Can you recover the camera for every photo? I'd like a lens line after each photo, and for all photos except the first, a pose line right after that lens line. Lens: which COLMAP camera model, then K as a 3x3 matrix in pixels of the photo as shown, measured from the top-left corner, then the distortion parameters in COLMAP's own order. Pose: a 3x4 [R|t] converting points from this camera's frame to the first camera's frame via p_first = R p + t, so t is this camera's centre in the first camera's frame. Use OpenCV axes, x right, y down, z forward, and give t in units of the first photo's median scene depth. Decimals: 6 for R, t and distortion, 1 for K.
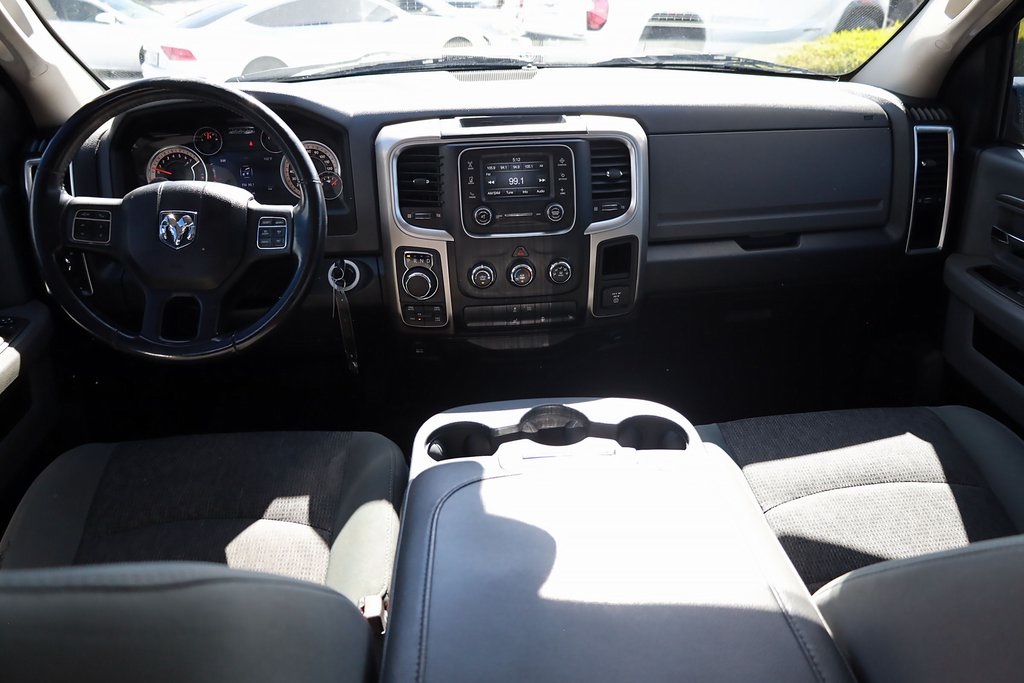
lens RADIAL K [[712.0, 0, 518.1], [0, 712.0, 345.7], [0, 0, 1]] dist [-0.009376, 0.003896]
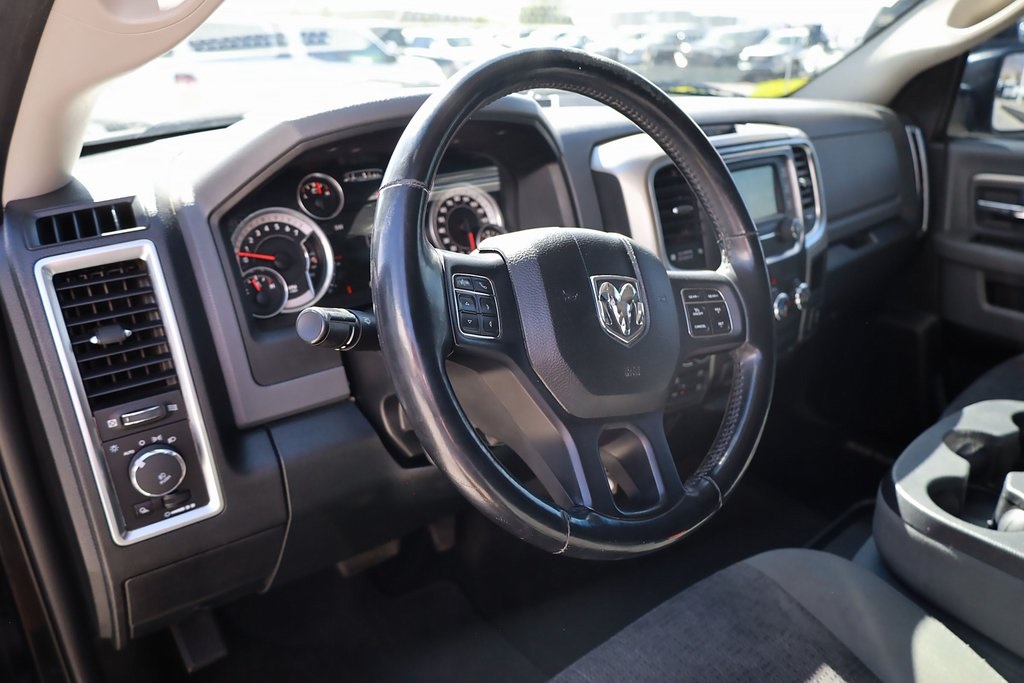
lens RADIAL K [[712.0, 0, 516.2], [0, 712.0, 346.6], [0, 0, 1]] dist [-0.009376, 0.003896]
pose [[0.805224, -0.212569, 0.553560, -0.709155], [0.270266, 0.962498, -0.023533, -0.117877], [-0.527798, 0.168558, 0.832477, 0.474678]]
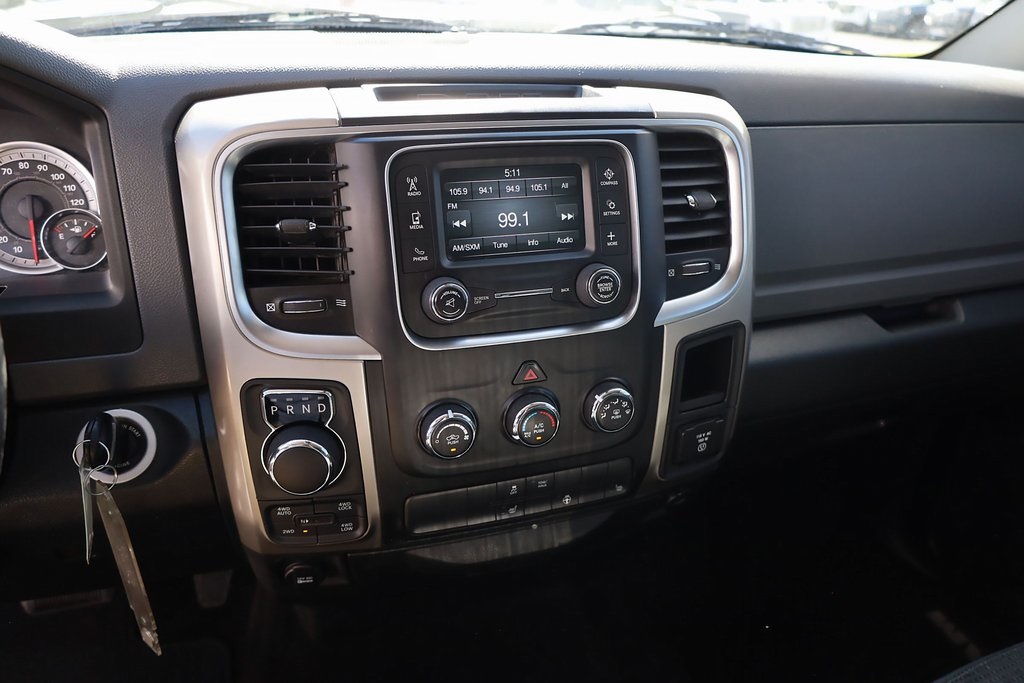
lens RADIAL K [[712.0, 0, 519.1], [0, 712.0, 348.7], [0, 0, 1]] dist [-0.009376, 0.003896]
pose [[0.976657, -0.060418, 0.206131, -0.095885], [0.070143, 0.996727, -0.040194, -0.128626], [-0.203028, 0.053714, 0.977699, 0.550067]]
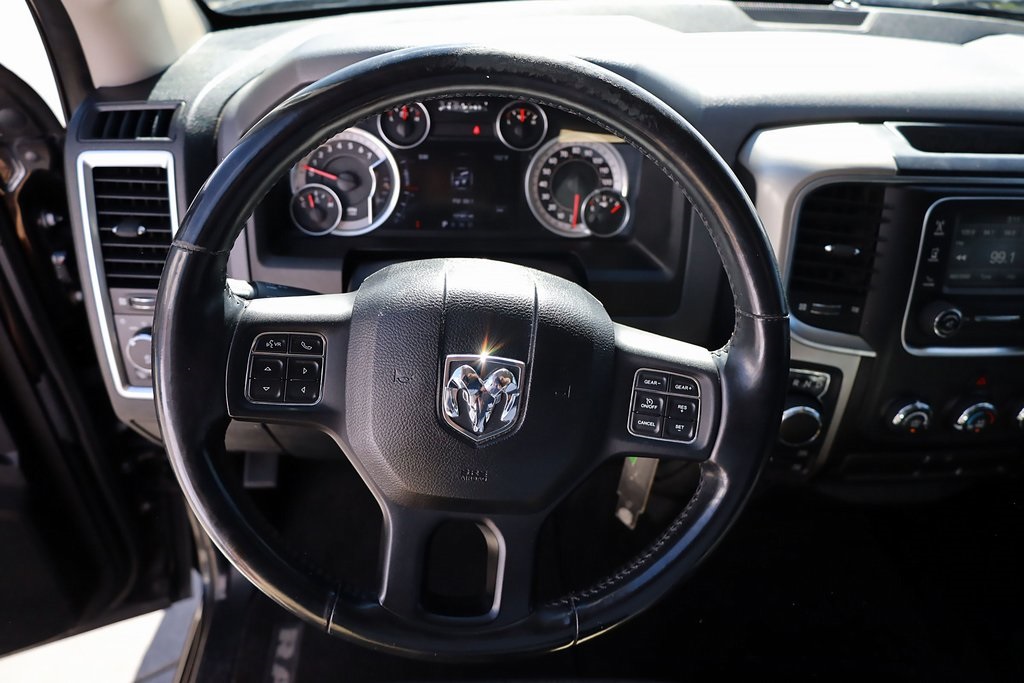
lens RADIAL K [[712.0, 0, 510.1], [0, 712.0, 350.1], [0, 0, 1]] dist [-0.009376, 0.003896]
pose [[0.997457, 0.052918, 0.047739, -0.398740], [-0.059697, 0.986256, 0.154064, -0.218219], [-0.038930, -0.156522, 0.986907, 0.452020]]
